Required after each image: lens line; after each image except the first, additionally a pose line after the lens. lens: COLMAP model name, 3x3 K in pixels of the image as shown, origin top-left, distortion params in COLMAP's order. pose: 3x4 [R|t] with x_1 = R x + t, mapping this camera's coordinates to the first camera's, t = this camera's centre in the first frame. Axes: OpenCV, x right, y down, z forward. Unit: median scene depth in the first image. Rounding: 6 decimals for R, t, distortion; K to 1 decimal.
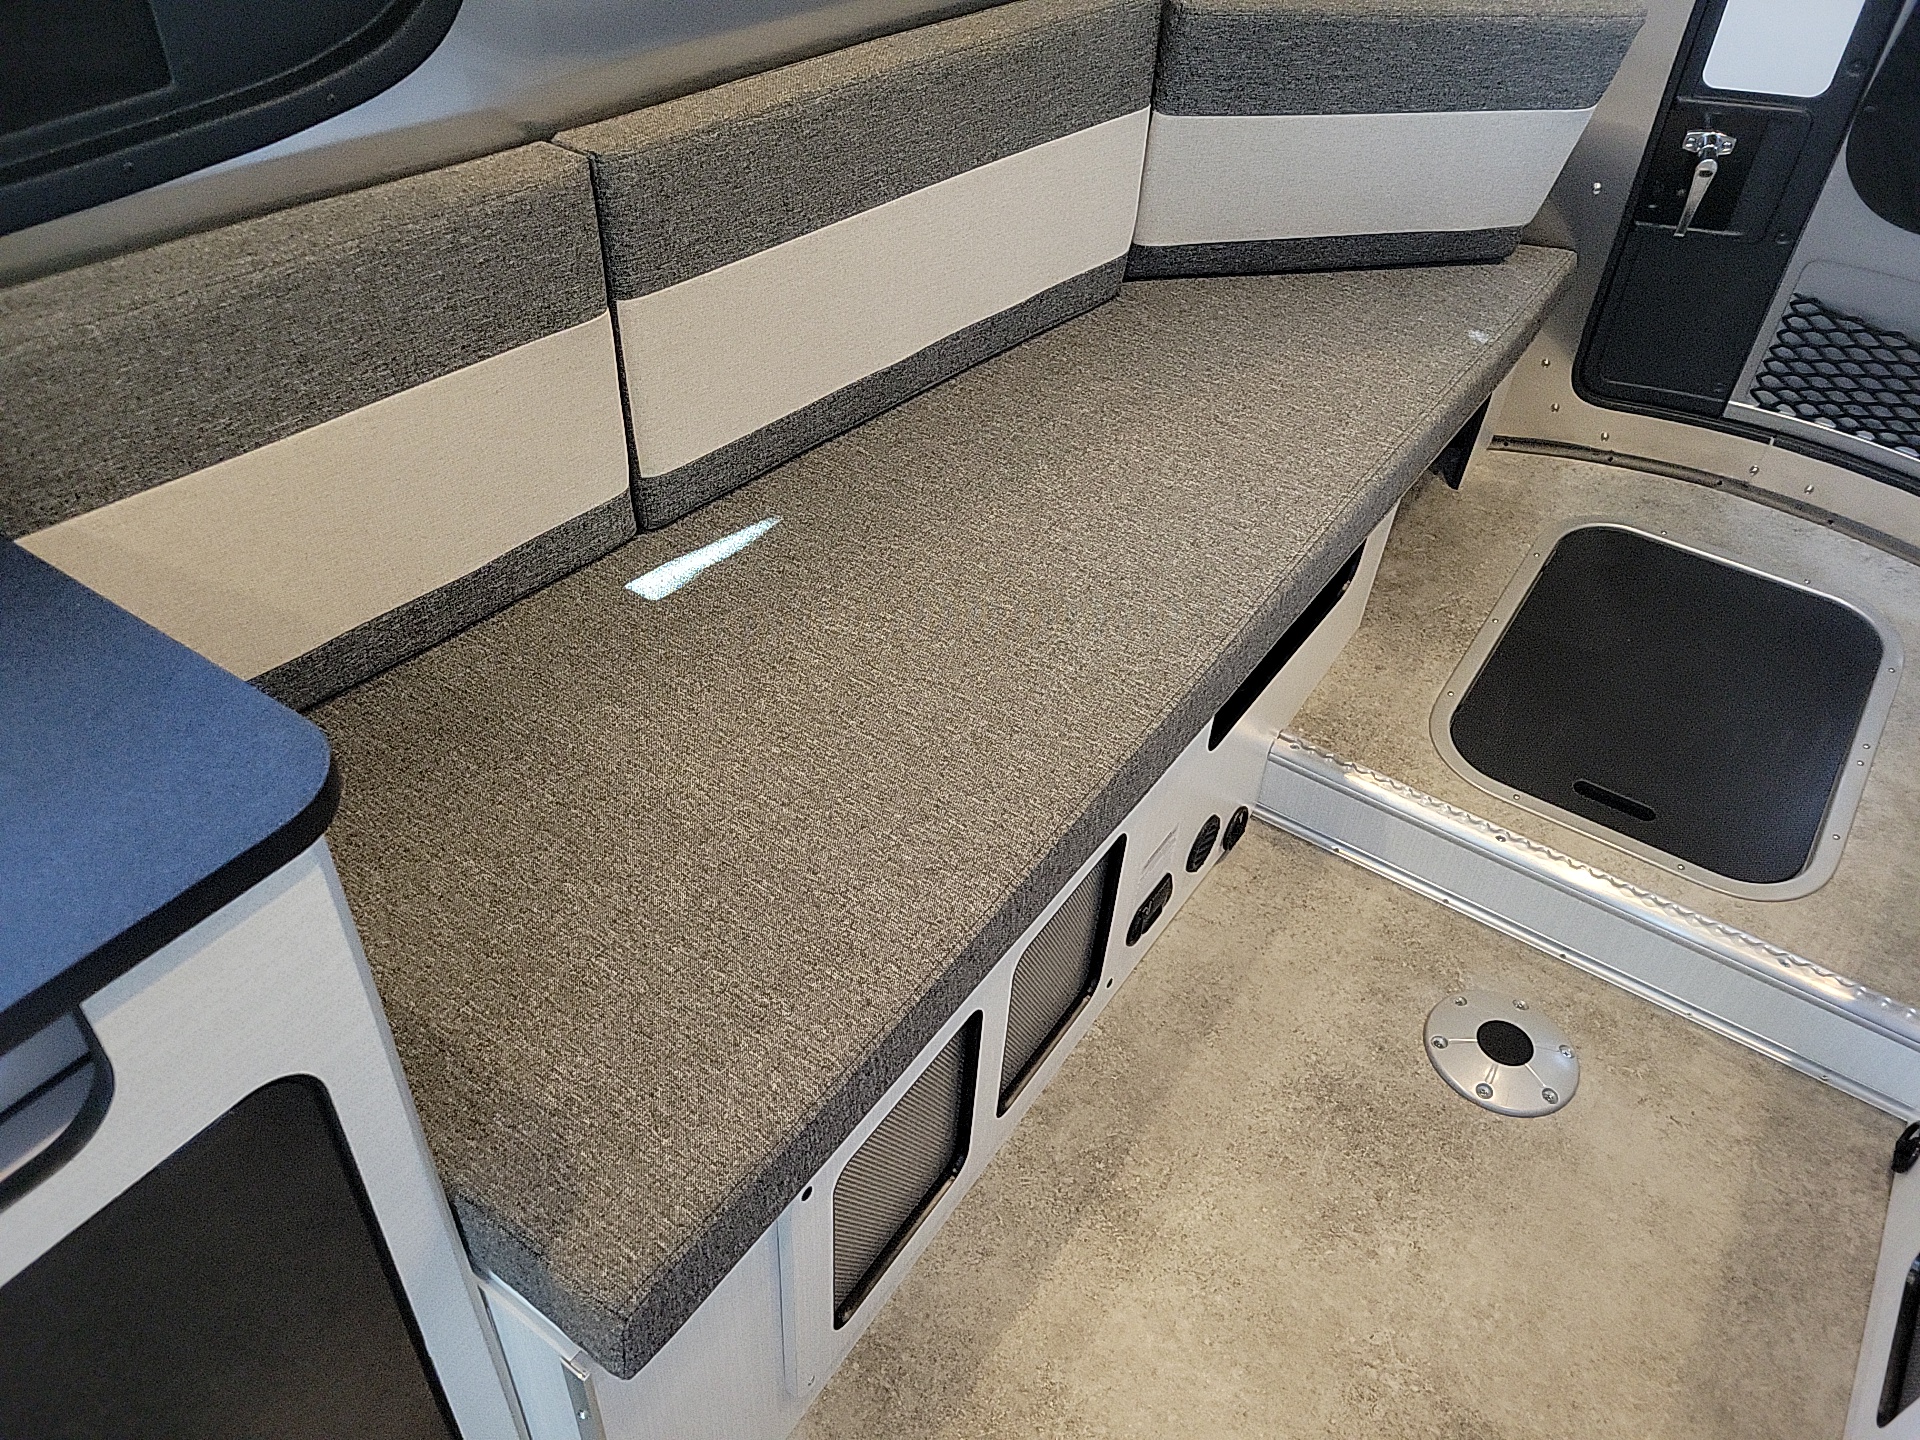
lens RADIAL K [[1443.5, 0, 940.5], [0, 1443.5, 708.7], [0, 0, 1]] dist [0.051971, -0.036477]
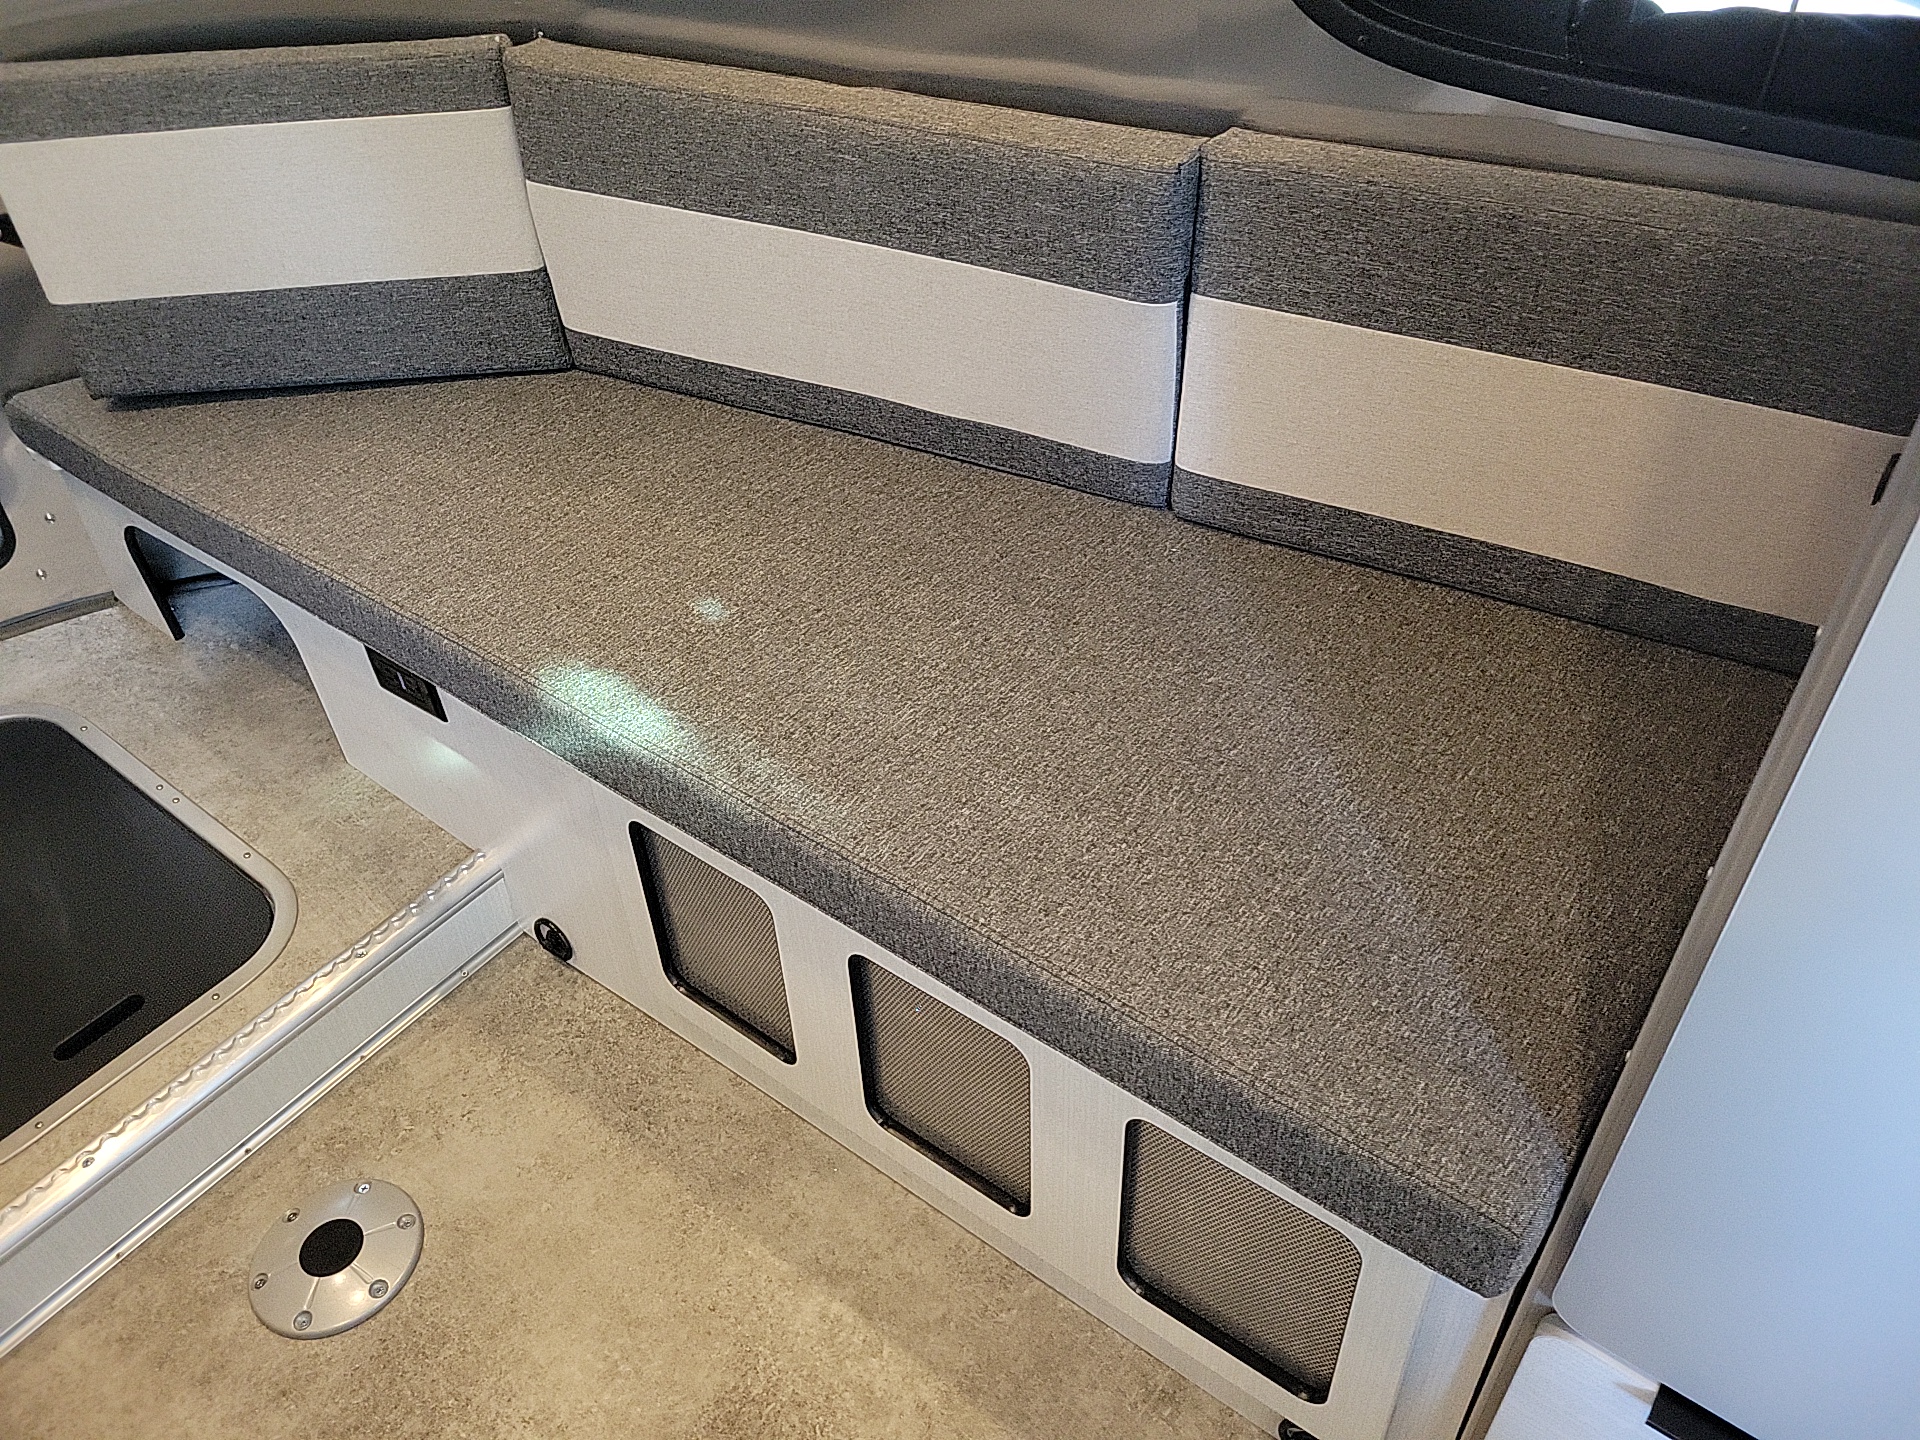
lens RADIAL K [[1443.5, 0, 940.5], [0, 1443.5, 708.7], [0, 0, 1]] dist [0.051971, -0.036477]
pose [[0.043733, -0.684331, 0.727859, -0.020503], [0.693114, 0.545481, 0.471215, -0.111658], [-0.719500, 0.483881, 0.498175, 0.126776]]
